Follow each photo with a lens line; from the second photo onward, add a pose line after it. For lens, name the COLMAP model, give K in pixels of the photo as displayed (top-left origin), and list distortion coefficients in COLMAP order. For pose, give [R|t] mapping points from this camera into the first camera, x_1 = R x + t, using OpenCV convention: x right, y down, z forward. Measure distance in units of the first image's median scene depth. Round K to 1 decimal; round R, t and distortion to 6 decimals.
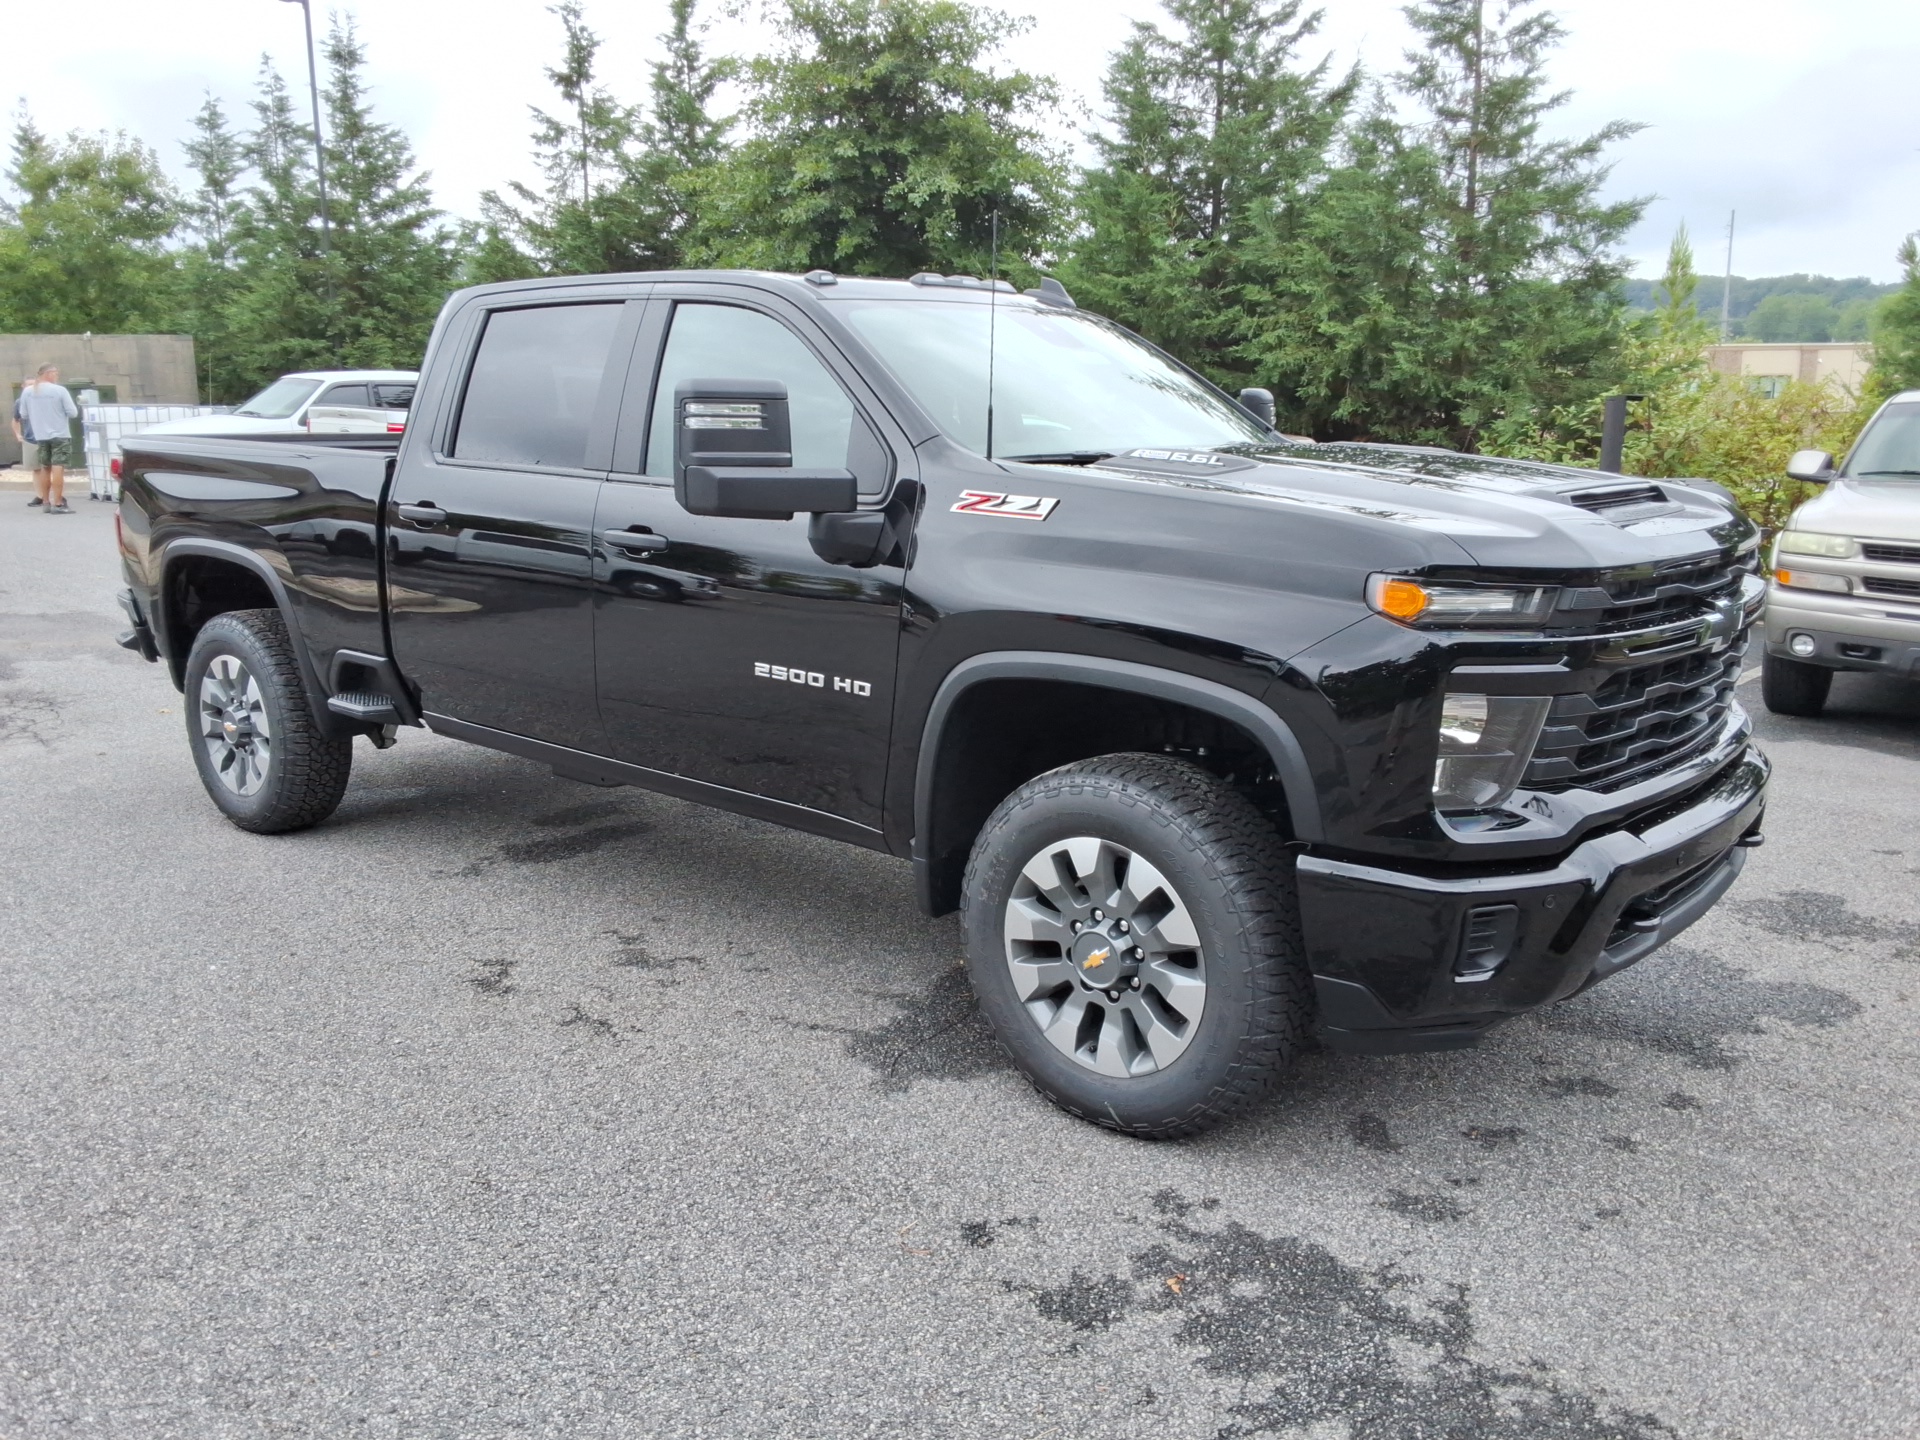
lens RADIAL K [[1545.4, 0, 976.9], [0, 1545.4, 705.0], [0, 0, 1]] dist [0.111324, -0.177832]
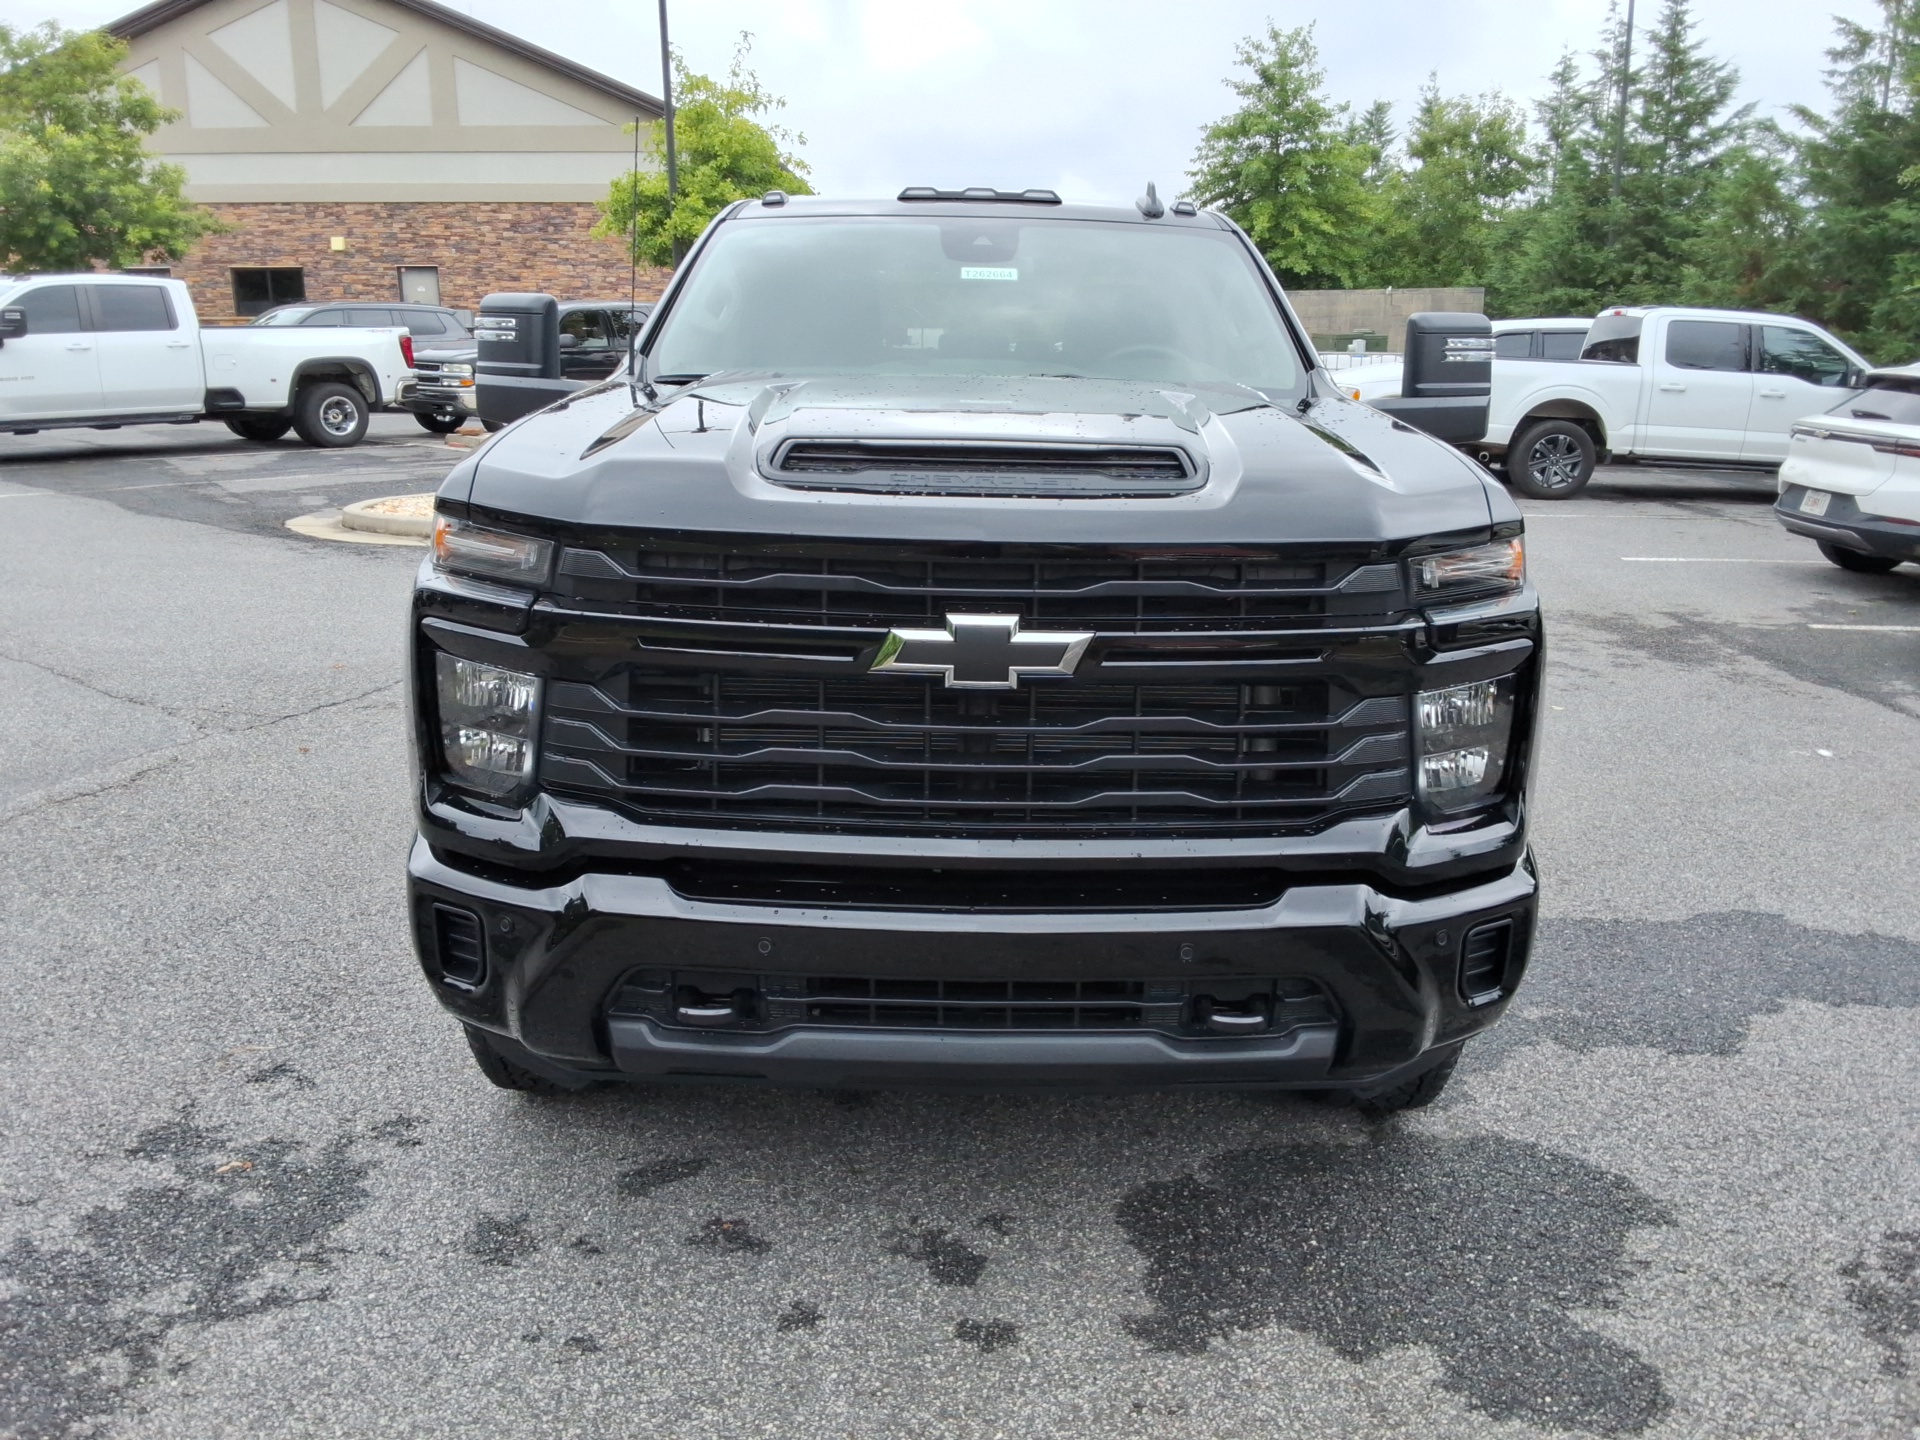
lens RADIAL K [[1545.4, 0, 976.9], [0, 1545.4, 705.0], [0, 0, 1]] dist [0.111324, -0.177832]
pose [[0.637439, 0.181731, -0.748762, 0.124294], [-0.160930, 0.981756, 0.101276, -0.012250], [0.753507, 0.055941, 0.655056, 0.071752]]
